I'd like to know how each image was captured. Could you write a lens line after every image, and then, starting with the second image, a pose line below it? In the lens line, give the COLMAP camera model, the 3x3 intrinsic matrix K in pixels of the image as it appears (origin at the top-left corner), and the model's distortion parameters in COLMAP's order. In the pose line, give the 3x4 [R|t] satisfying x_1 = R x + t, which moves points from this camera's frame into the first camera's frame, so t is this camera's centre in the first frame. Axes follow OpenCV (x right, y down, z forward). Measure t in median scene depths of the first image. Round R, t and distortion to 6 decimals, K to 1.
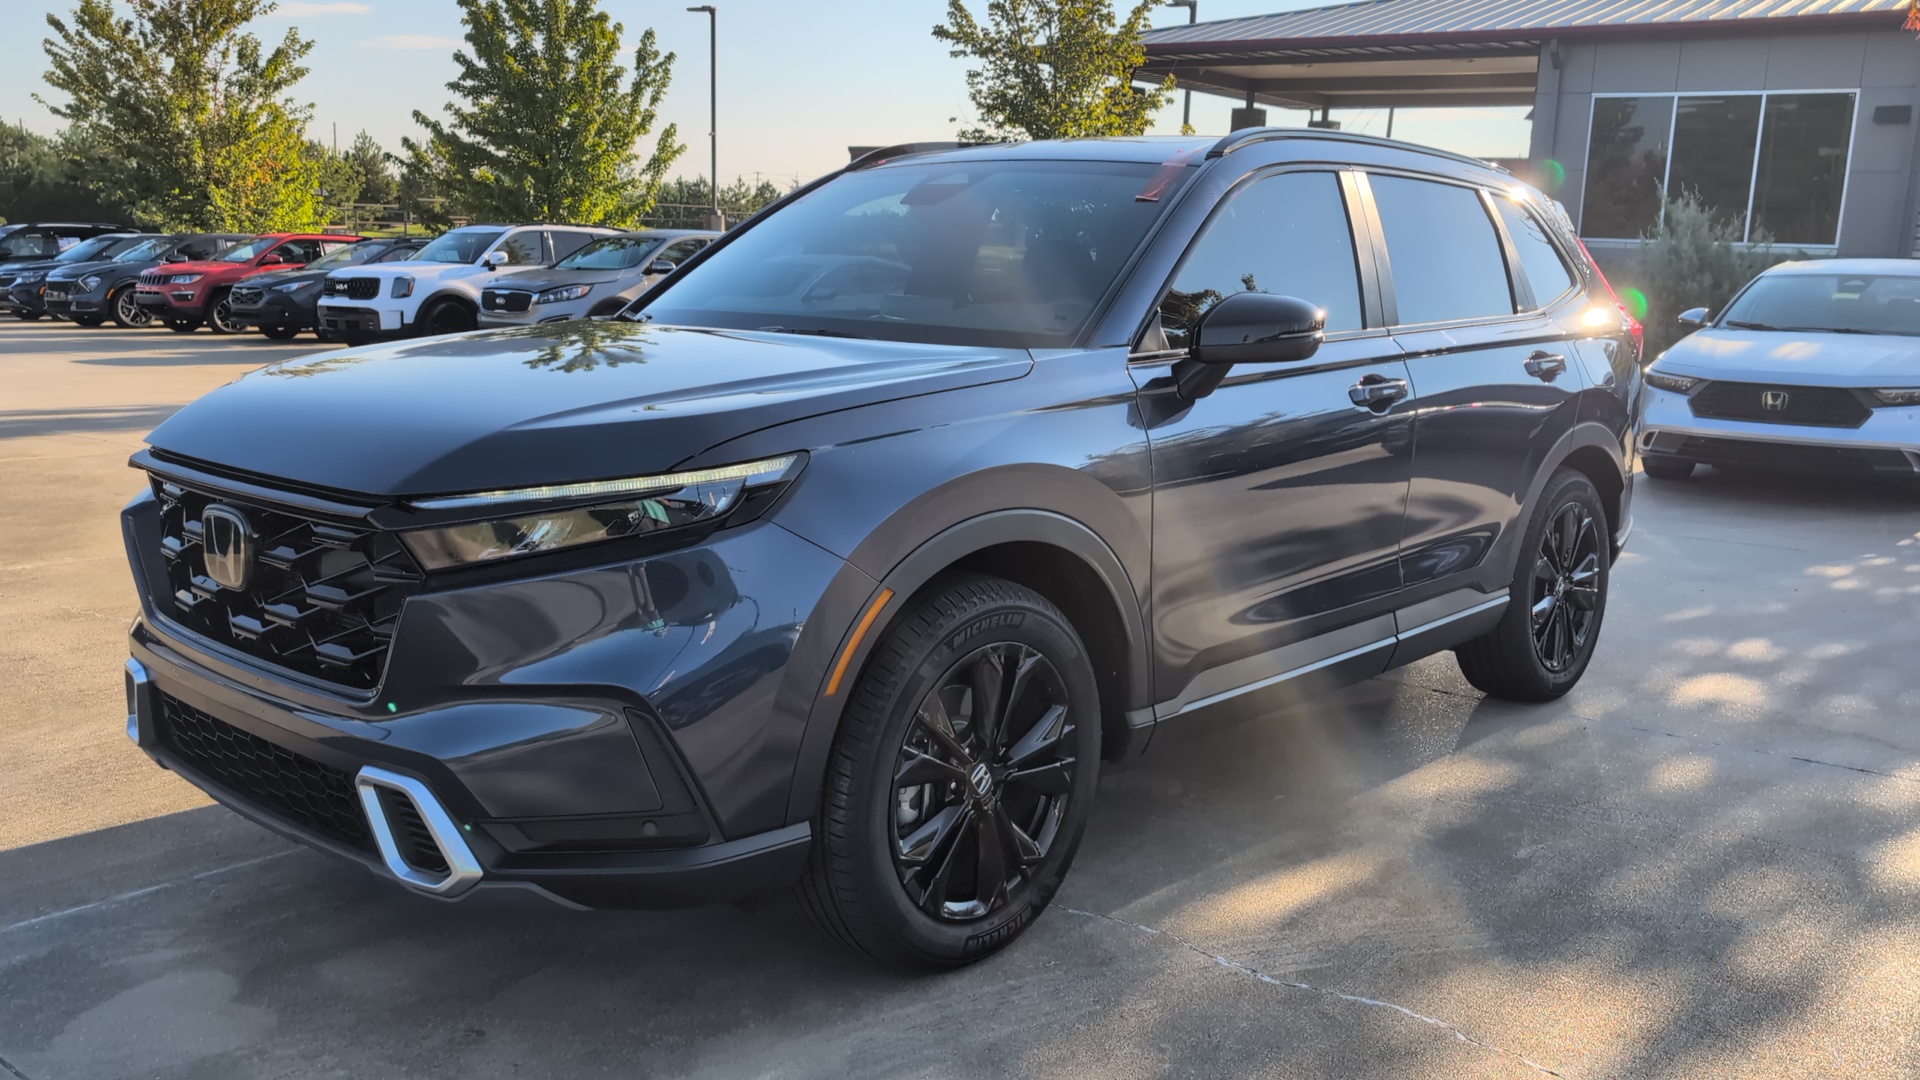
lens RADIAL K [[1615.0, 0, 954.2], [0, 1615.0, 538.5], [0, 0, 1]] dist [0.021678, -0.033442]
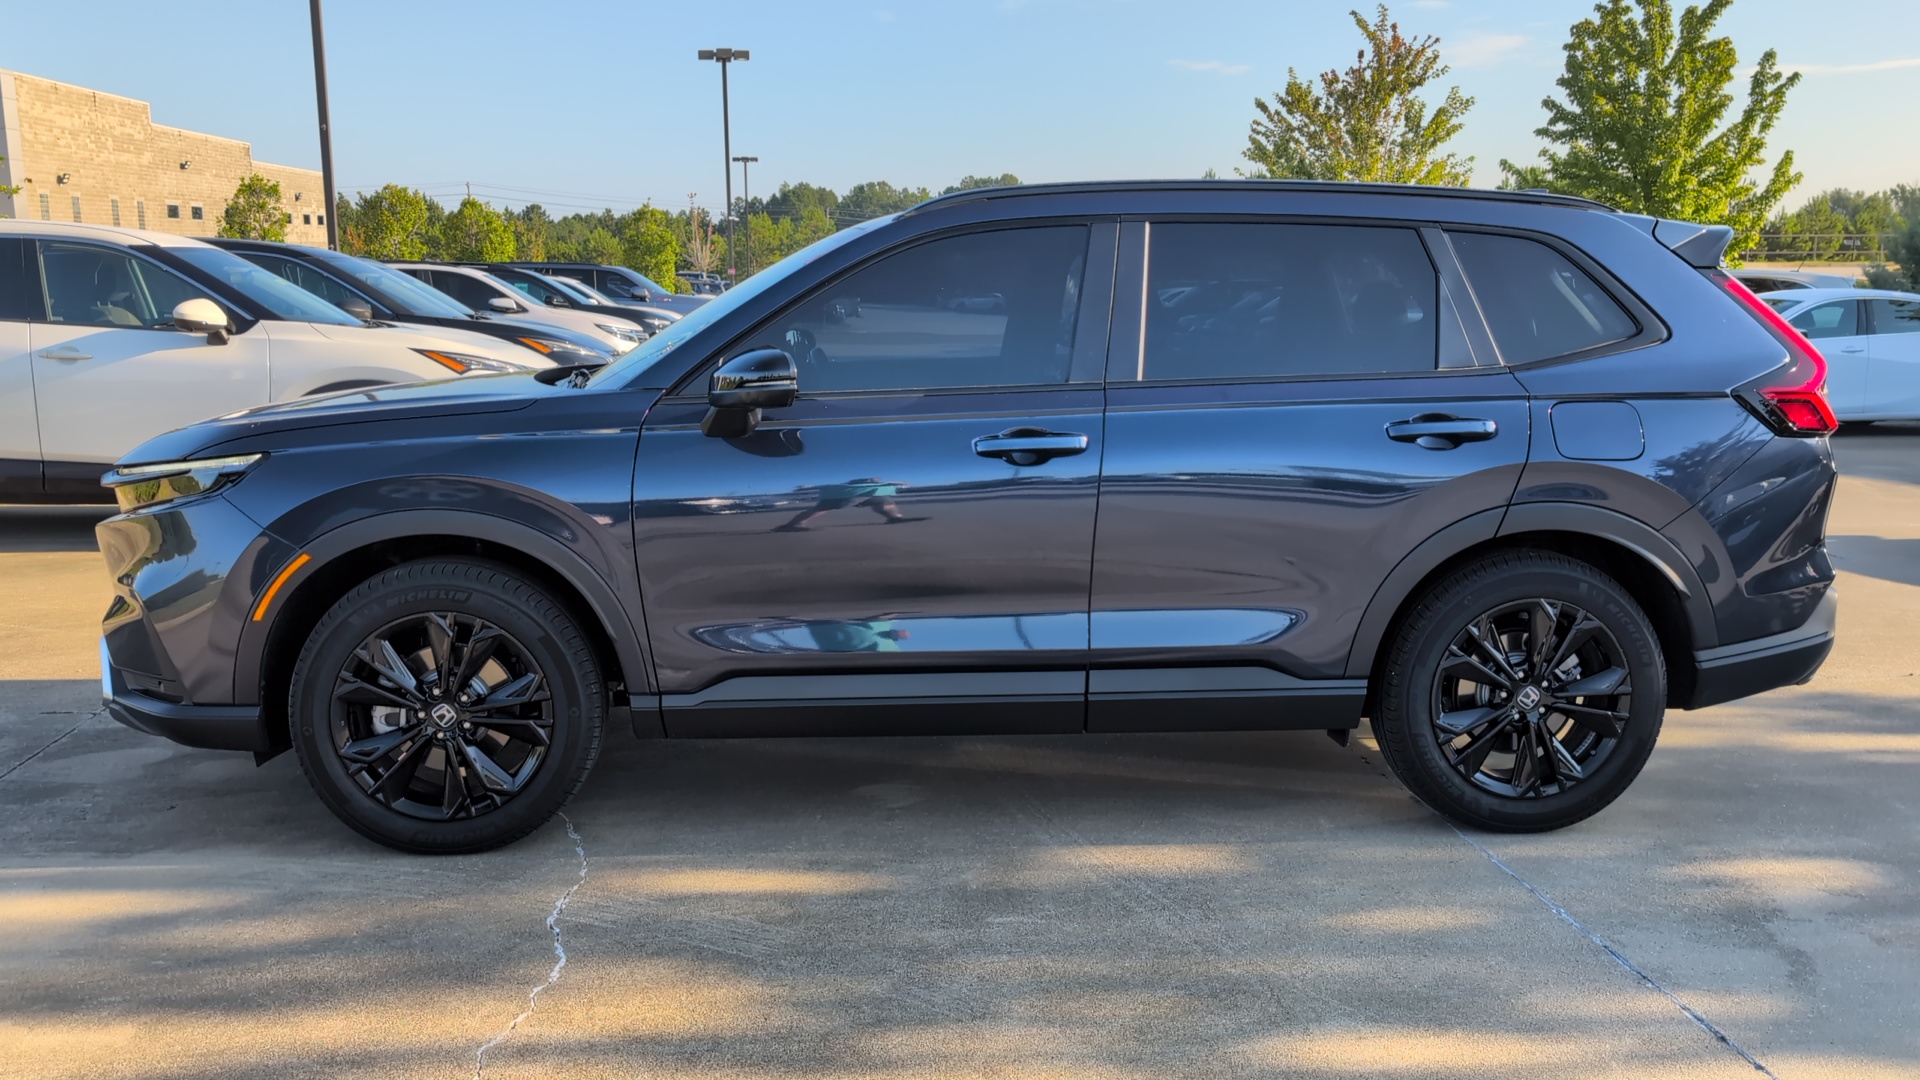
lens RADIAL K [[1615.0, 0, 974.1], [0, 1615.0, 538.6], [0, 0, 1]] dist [0.021678, -0.033442]
pose [[0.725677, 0.084594, -0.682815, 0.136329], [-0.102193, 0.994657, 0.014620, -0.006292], [0.680403, 0.059170, 0.730445, 0.036837]]
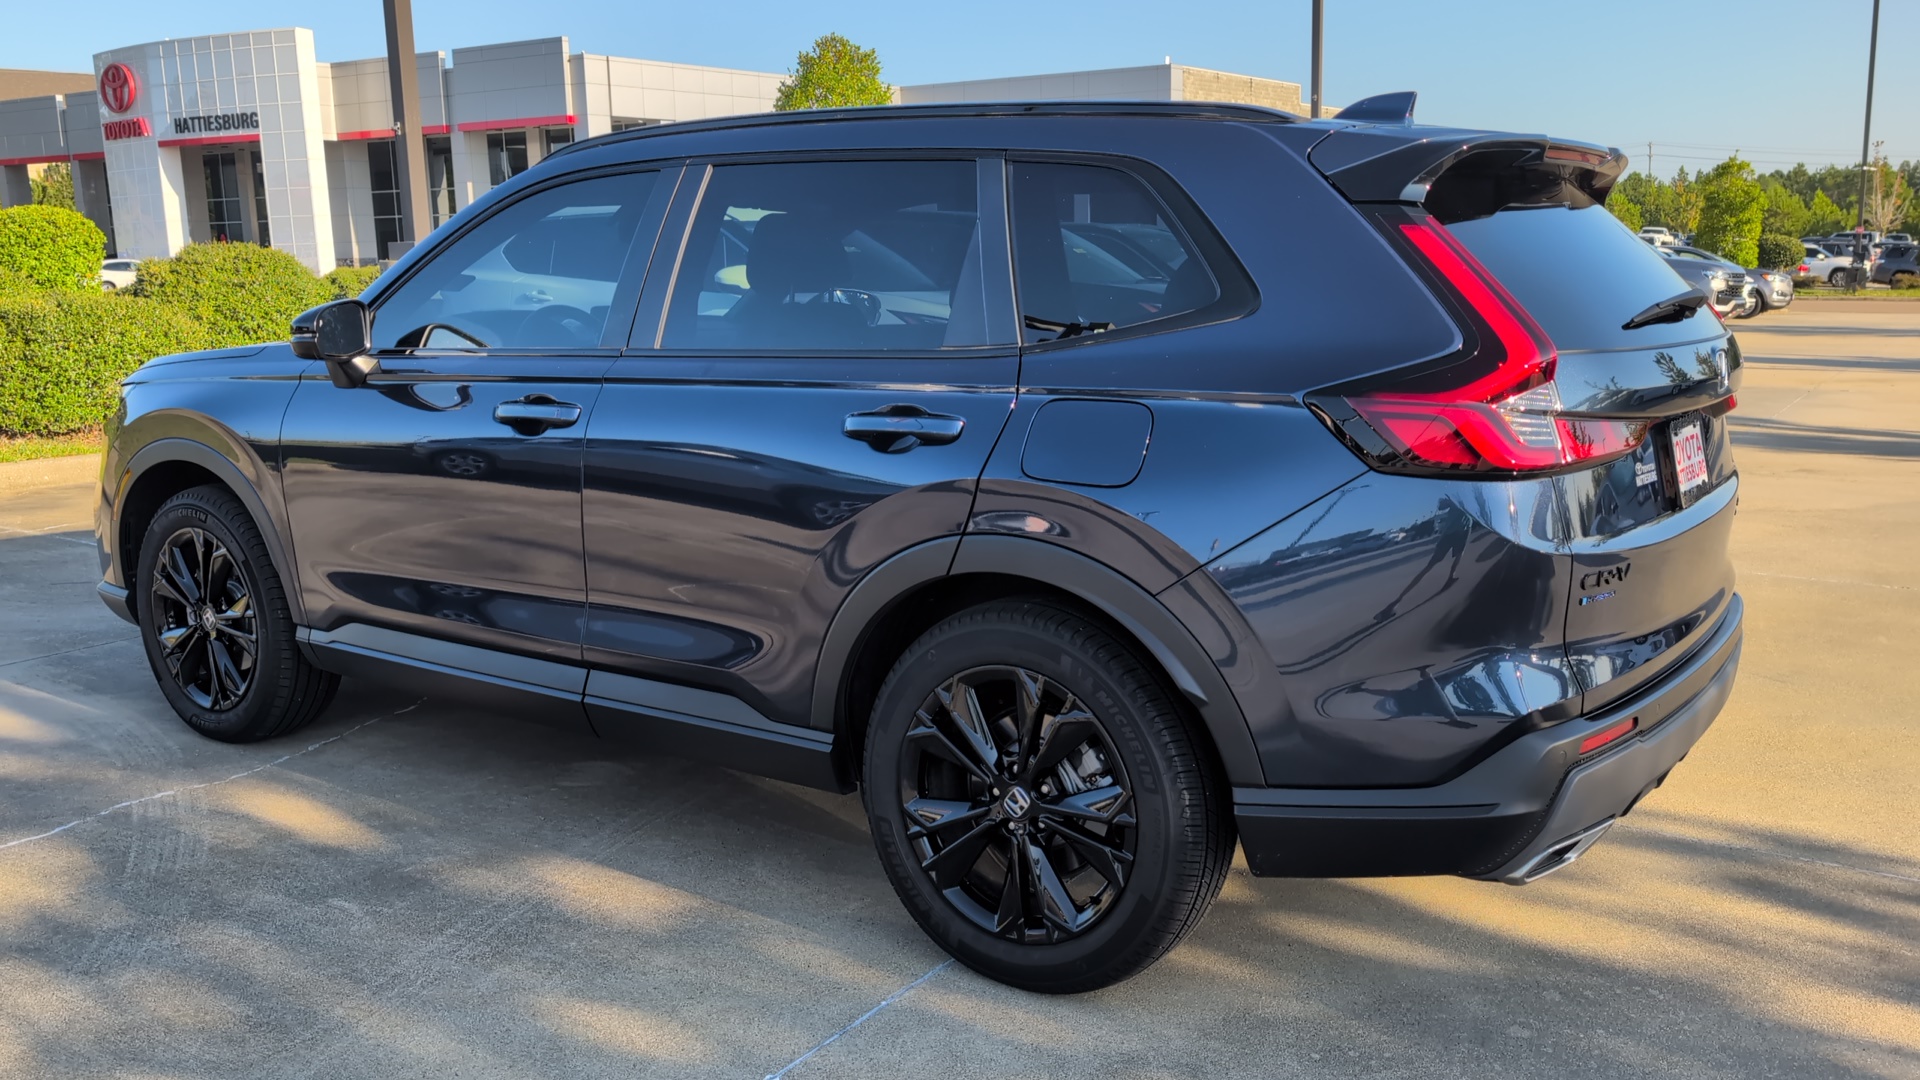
lens RADIAL K [[1615.0, 0, 972.5], [0, 1615.0, 532.4], [0, 0, 1]] dist [0.021678, -0.033442]
pose [[0.120445, 0.145376, -0.982018, 0.177741], [-0.160447, 0.979064, 0.125260, -0.026317], [0.979668, 0.142474, 0.141249, 0.165734]]
